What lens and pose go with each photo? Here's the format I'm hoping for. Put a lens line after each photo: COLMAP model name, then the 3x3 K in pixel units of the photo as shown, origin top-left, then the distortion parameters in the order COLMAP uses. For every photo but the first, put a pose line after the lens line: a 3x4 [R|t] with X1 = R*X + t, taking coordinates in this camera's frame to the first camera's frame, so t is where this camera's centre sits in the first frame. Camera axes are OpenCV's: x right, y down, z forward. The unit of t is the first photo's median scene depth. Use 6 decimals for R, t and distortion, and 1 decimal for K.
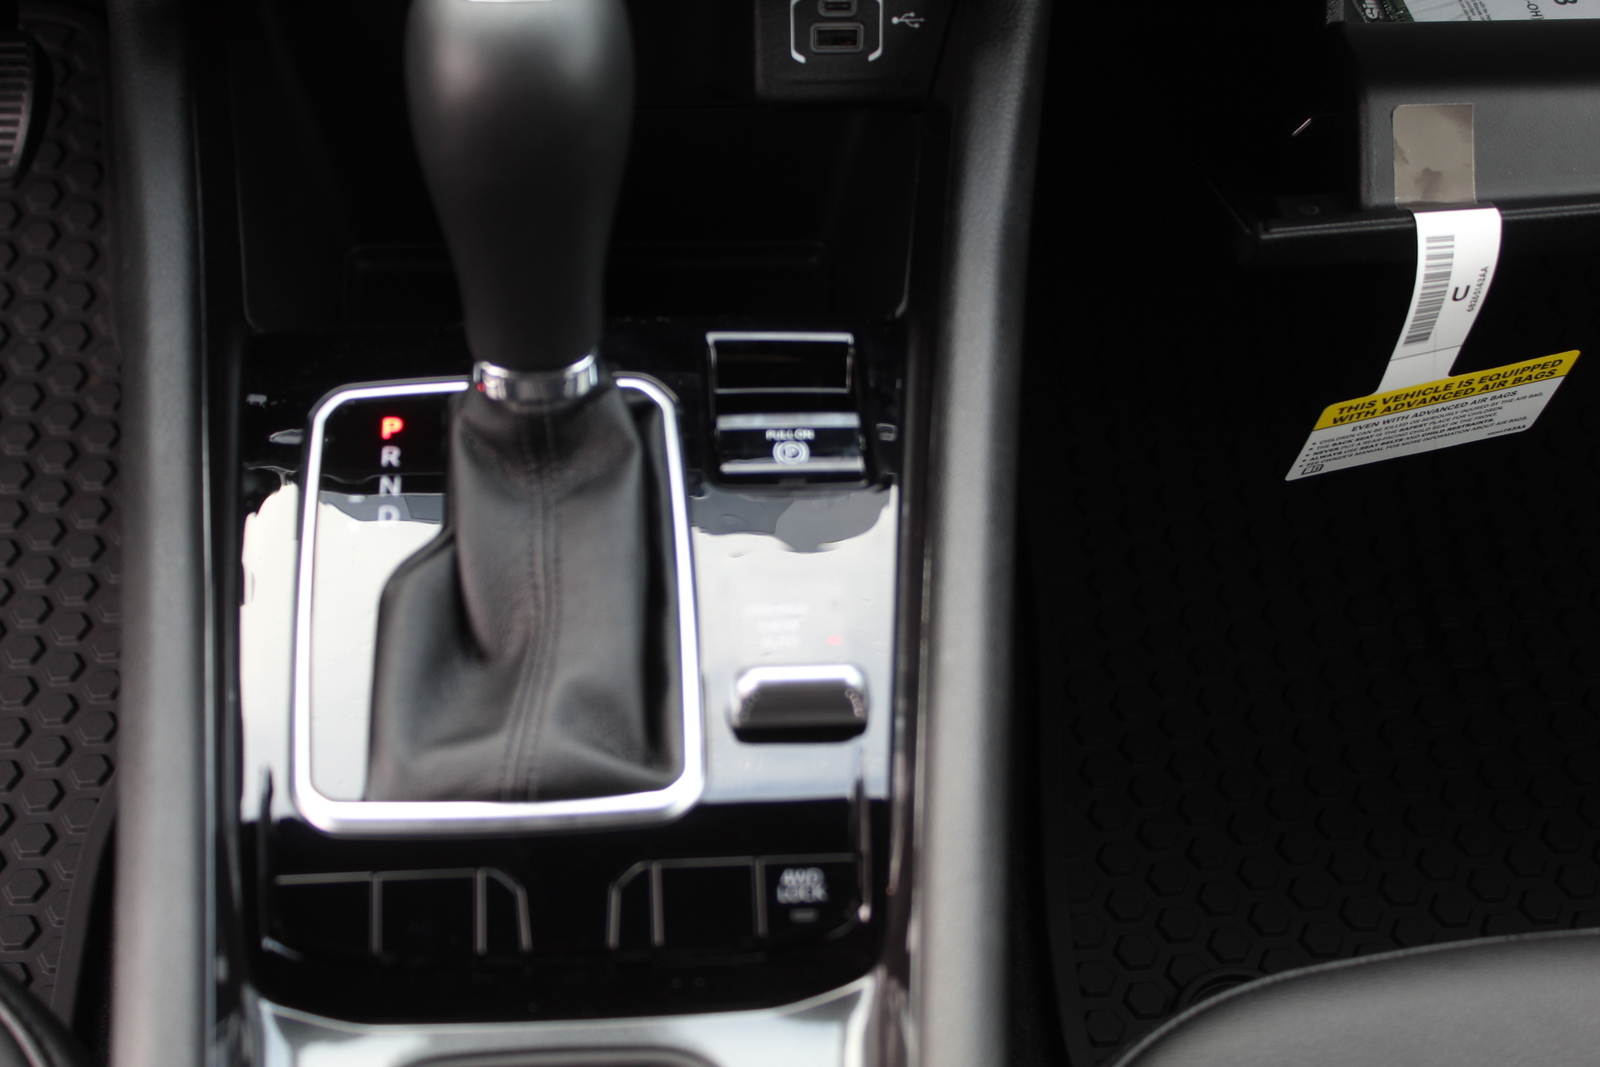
lens RADIAL K [[2468.4, 0, 796.6], [0, 2468.4, 534.4], [0, 0, 1]] dist [-0.007388, 0.000000]
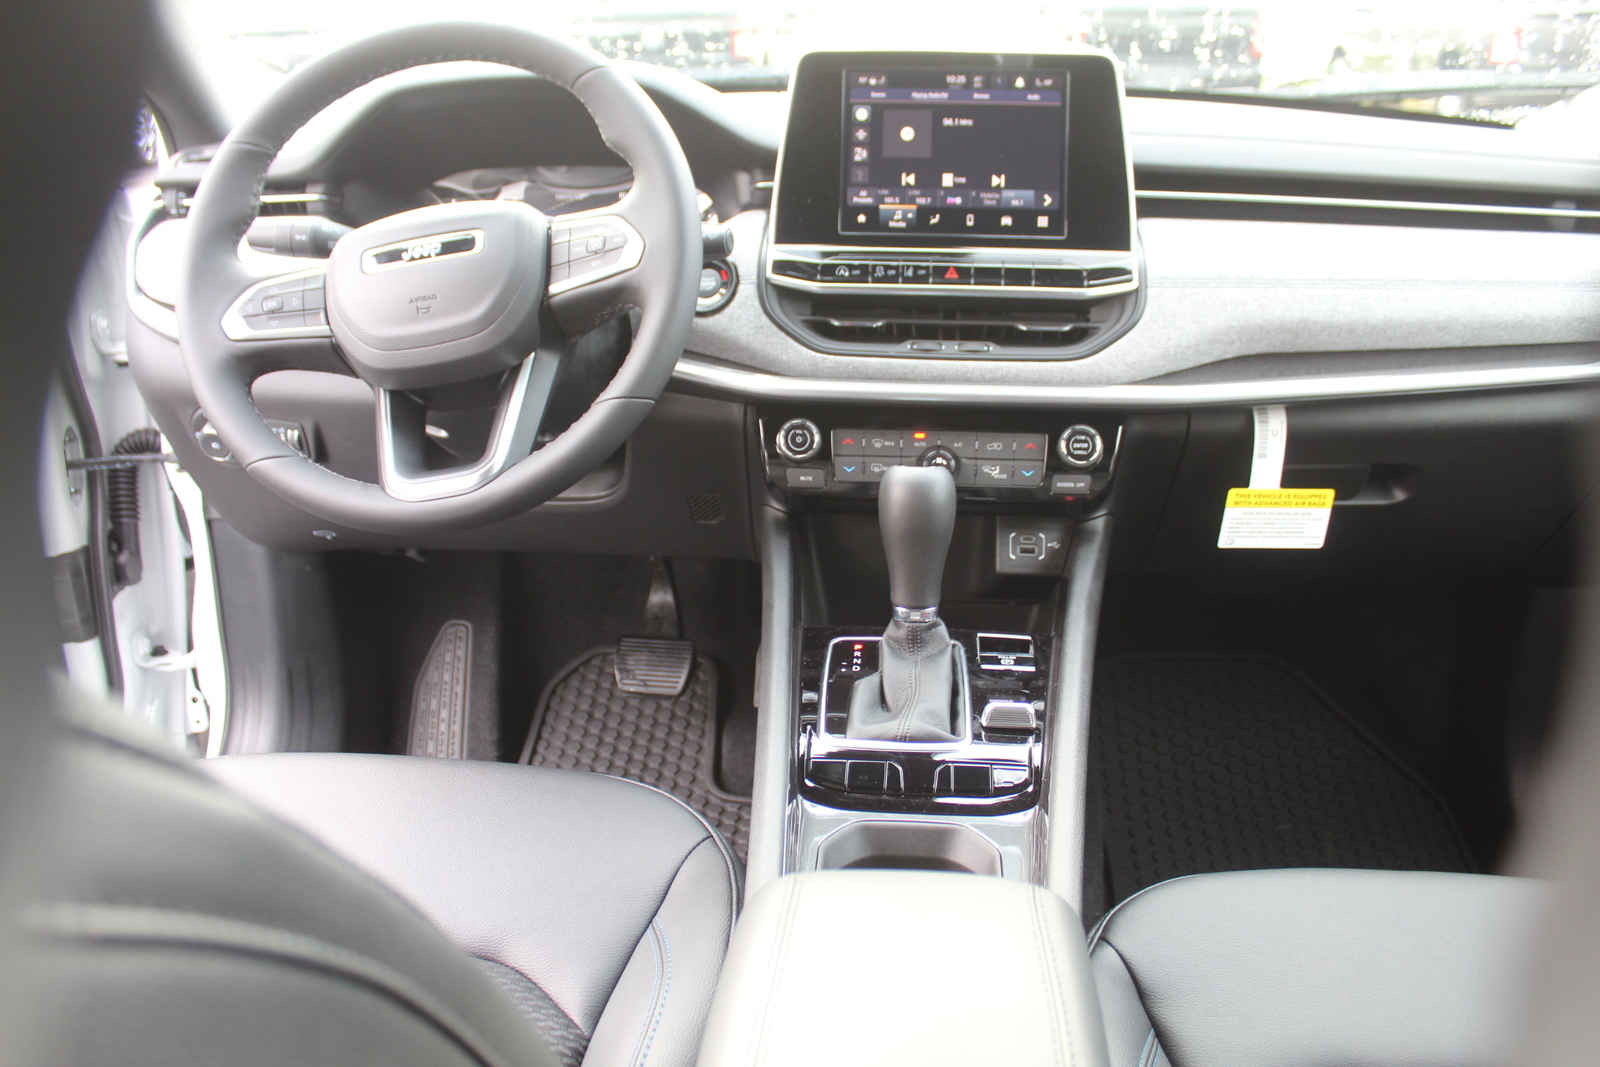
lens RADIAL K [[1360.5, 0, 798.7], [0, 1360.5, 532.1], [0, 0, 1]] dist [-0.123878, 0.058834]
pose [[0.987098, 0.020669, -0.158776, 0.005376], [-0.090316, 0.890695, -0.445539, 0.515371], [0.132212, 0.454131, 0.881070, -0.377764]]
